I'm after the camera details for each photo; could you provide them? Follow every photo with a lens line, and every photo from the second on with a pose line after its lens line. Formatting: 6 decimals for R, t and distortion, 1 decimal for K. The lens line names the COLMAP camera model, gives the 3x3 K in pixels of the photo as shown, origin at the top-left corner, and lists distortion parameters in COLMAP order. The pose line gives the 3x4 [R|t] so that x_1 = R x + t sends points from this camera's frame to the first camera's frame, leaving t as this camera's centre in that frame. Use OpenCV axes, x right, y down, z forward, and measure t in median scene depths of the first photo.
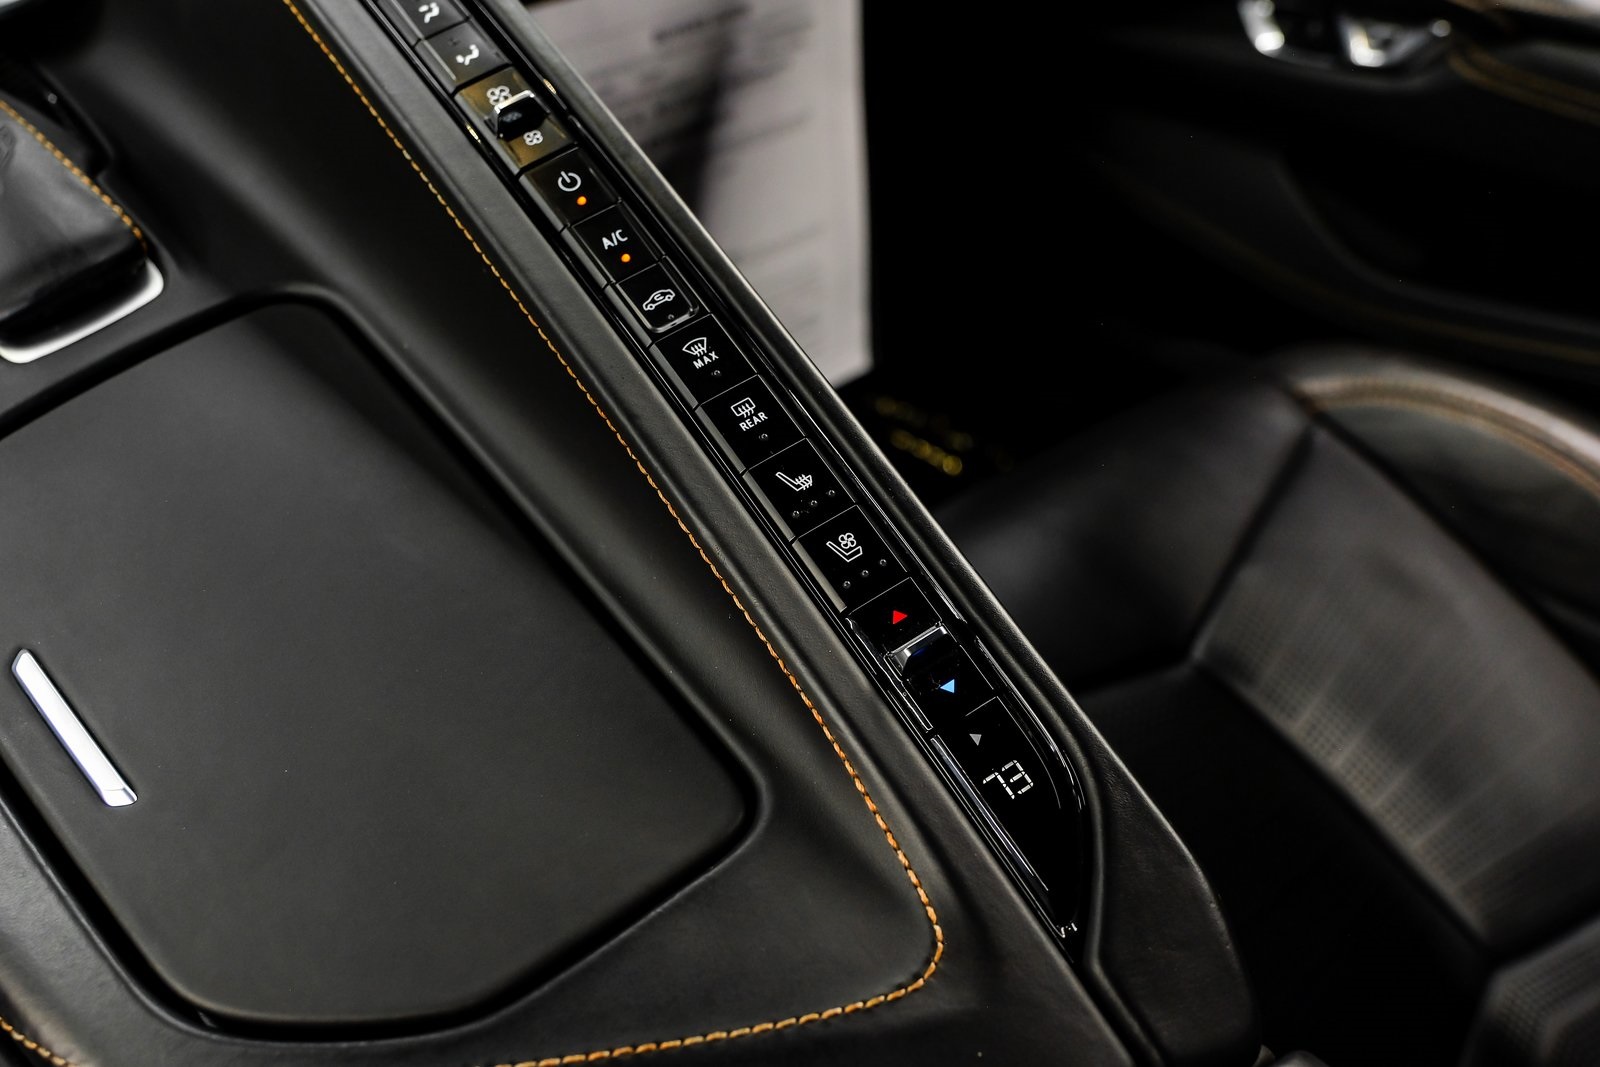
lens RADIAL K [[1513.9, 0, 800.9], [0, 1513.9, 493.0], [0, 0, 1]] dist [0.006962, 0.002262]
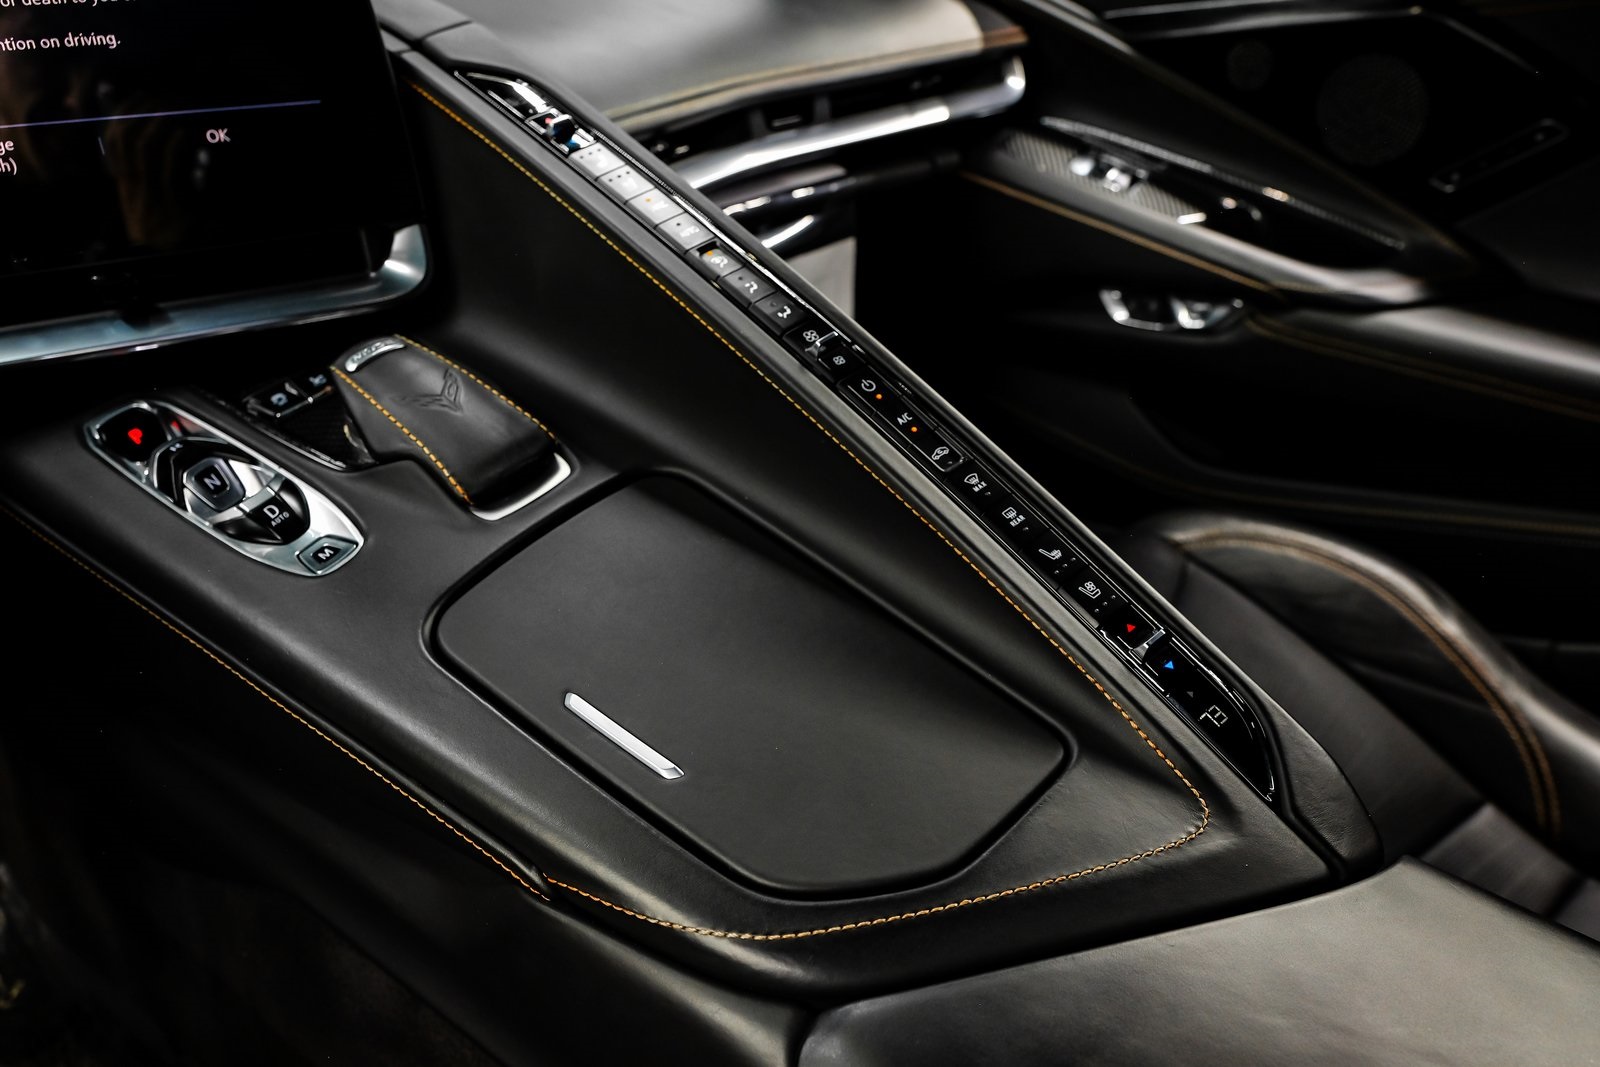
lens RADIAL K [[1156.8, 0, 839.1], [0, 1156.8, 565.0], [0, 0, 1]] dist [-0.002805, -0.000961]
pose [[0.987092, -0.054925, 0.150441, -0.378035], [0.069691, 0.993063, -0.094706, 0.096215], [-0.144196, 0.103968, 0.984072, -0.178182]]
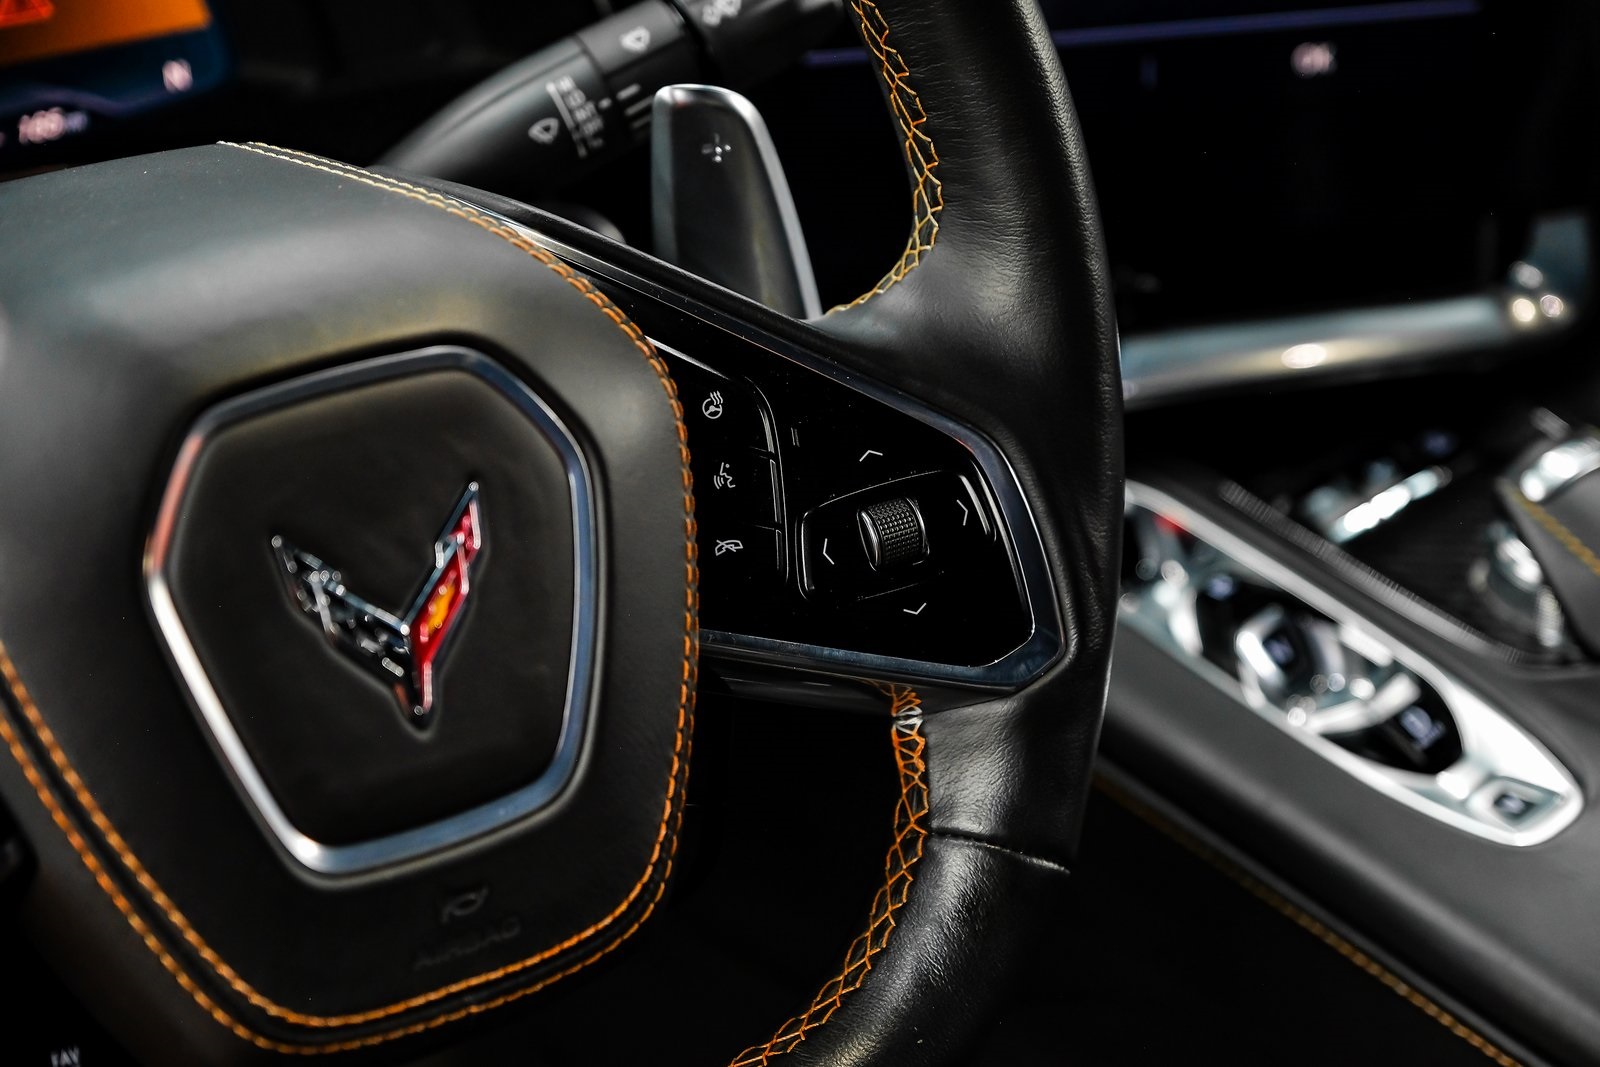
lens RADIAL K [[3950.5, 0, 912.3], [0, 3950.5, 533.7], [0, 0, 1]] dist [-0.025826, 0.755204]
pose [[0.997366, 0.069600, -0.020401, -1.069877], [-0.071912, 0.985568, -0.153246, 0.176521], [0.009440, 0.154309, 0.987978, -1.439287]]
